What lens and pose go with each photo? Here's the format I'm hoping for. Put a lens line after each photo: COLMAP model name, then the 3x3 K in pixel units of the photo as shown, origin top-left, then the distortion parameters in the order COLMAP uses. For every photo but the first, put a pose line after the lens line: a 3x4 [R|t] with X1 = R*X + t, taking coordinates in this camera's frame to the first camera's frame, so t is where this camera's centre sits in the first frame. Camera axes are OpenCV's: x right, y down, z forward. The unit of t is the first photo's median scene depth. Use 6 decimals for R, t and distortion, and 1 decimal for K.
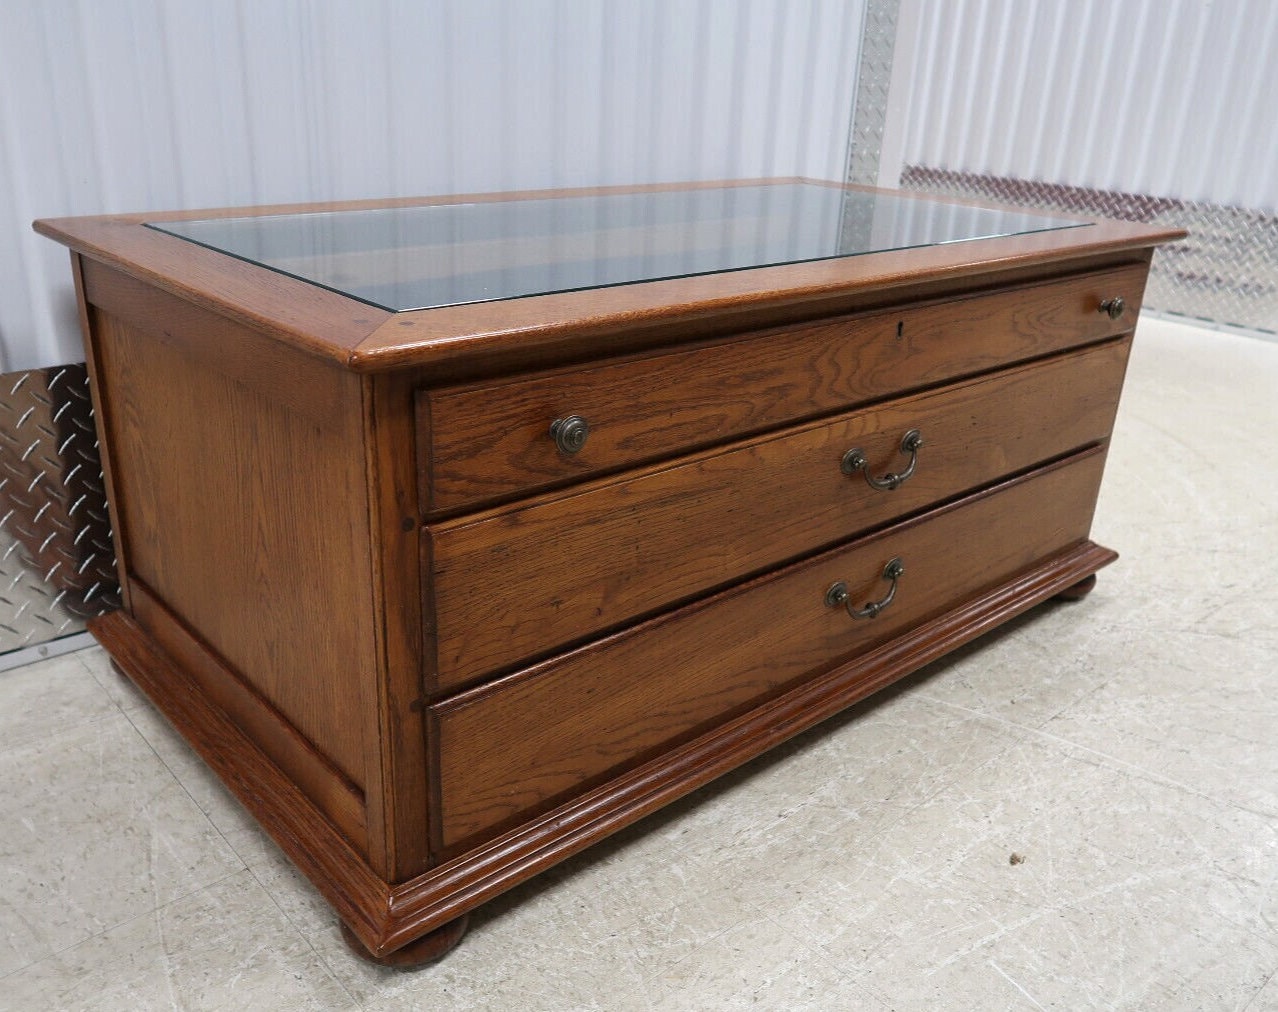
lens RADIAL K [[1087.0, 0, 639.0], [0, 1087.0, 506.0], [0, 0, 1]] dist [0.002570, -0.001701]
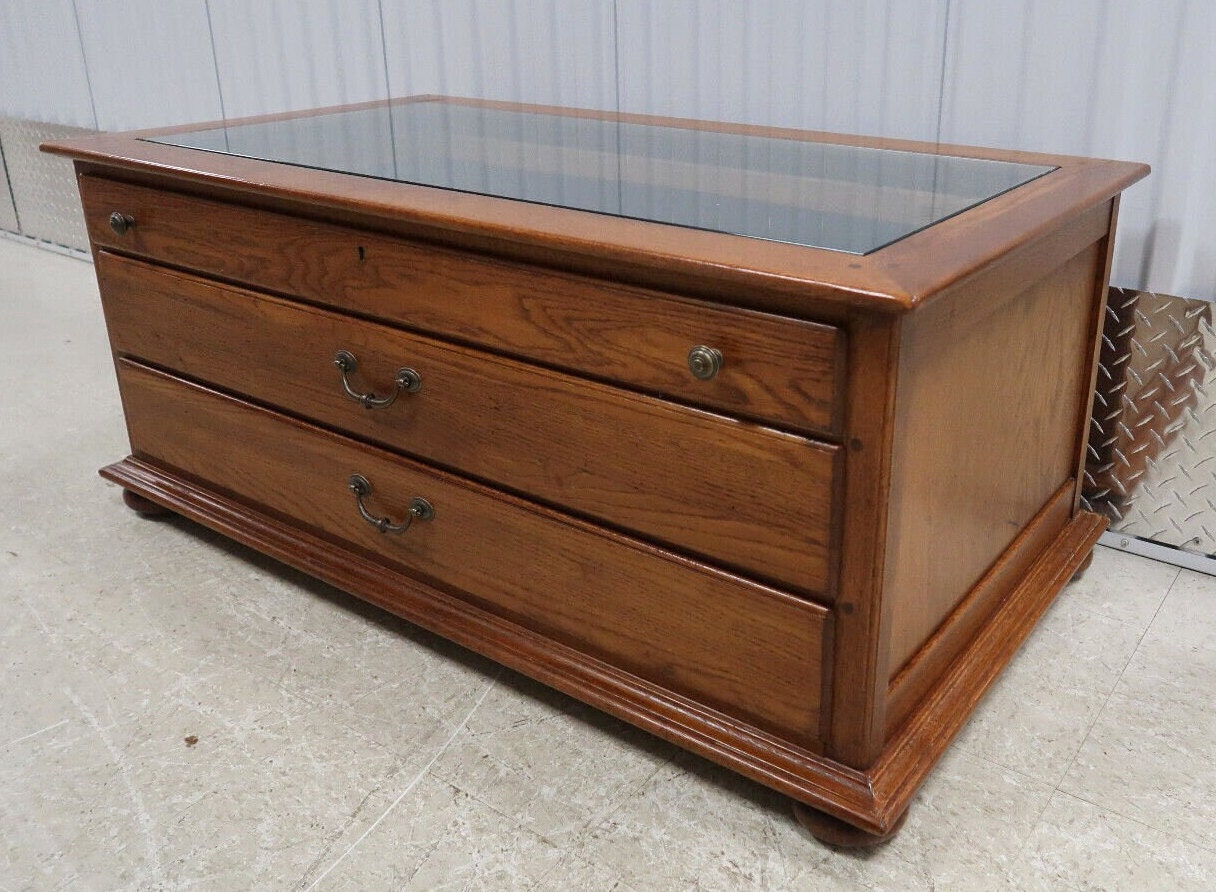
lens RADIAL K [[1012.0, 0, 607.1], [0, 1012.0, 353.3], [0, 0, 1]] dist [-0.004084, -0.007546]
pose [[0.253053, 0.304191, -0.918385, 1.251733], [-0.367284, 0.908420, 0.199688, -0.365511], [0.895023, 0.286776, 0.341603, 0.932324]]
